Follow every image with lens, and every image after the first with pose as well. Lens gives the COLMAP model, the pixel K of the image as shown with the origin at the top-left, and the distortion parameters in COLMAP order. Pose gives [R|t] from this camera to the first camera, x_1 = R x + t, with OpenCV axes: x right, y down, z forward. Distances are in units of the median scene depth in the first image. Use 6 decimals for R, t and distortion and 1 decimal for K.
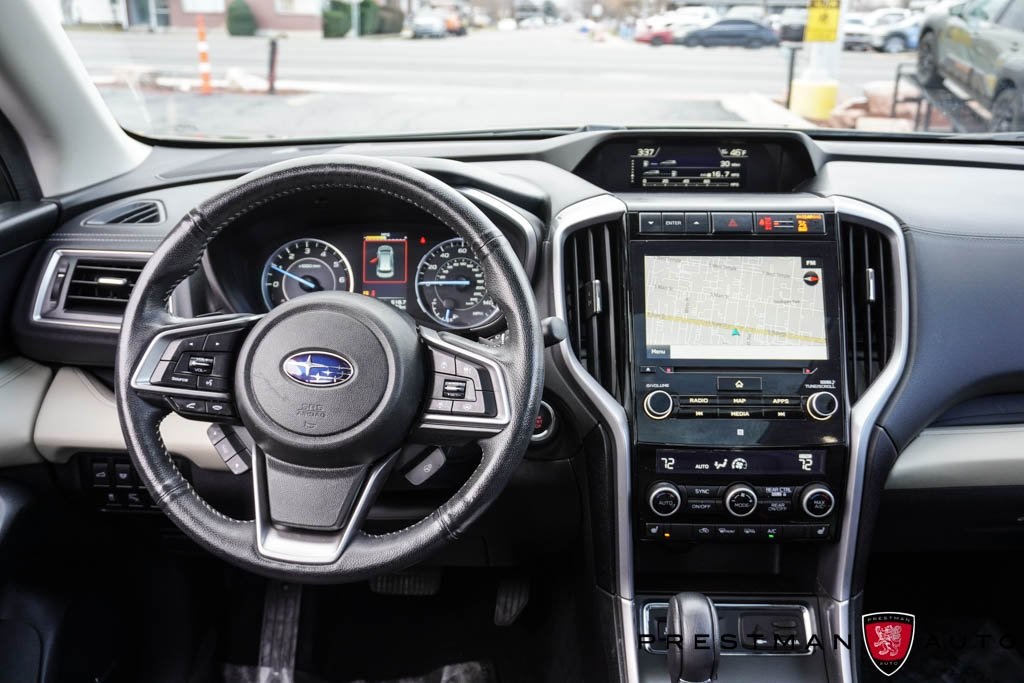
lens RADIAL K [[996.6, 0, 512.2], [0, 996.6, 343.7], [0, 0, 1]] dist [-0.013516, 0.000000]
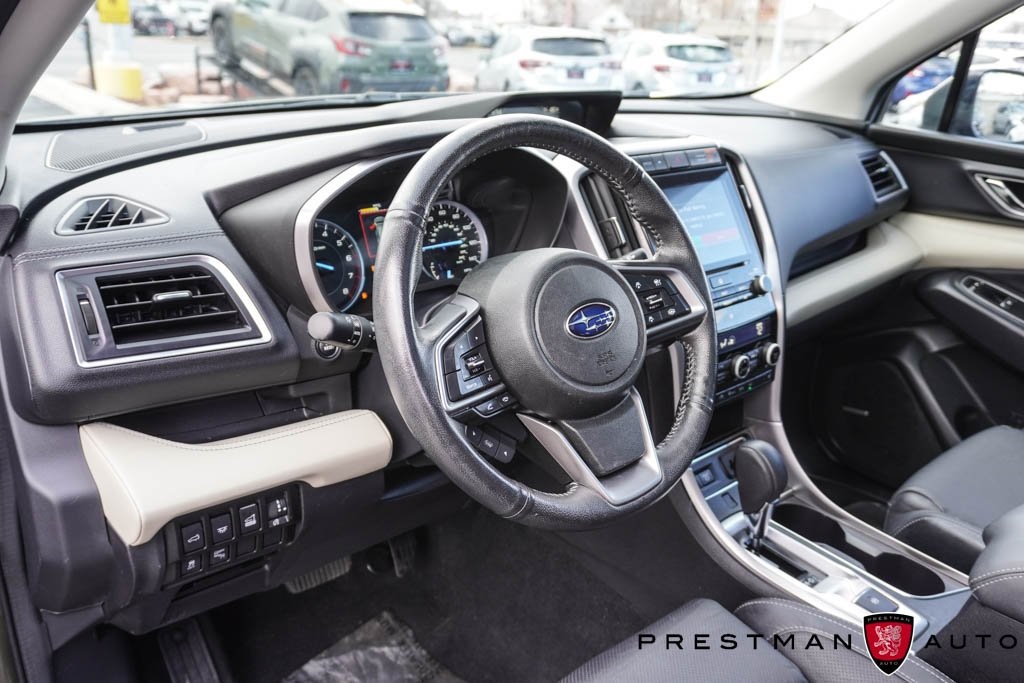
lens RADIAL K [[898.1, 0, 512.5], [0, 898.1, 337.5], [0, 0, 1]] dist [-0.005764, -0.009185]
pose [[0.710895, -0.207746, 0.671915, -0.107231], [0.183074, 0.977103, 0.108410, -0.009025], [-0.679053, 0.045942, 0.732651, 0.045643]]
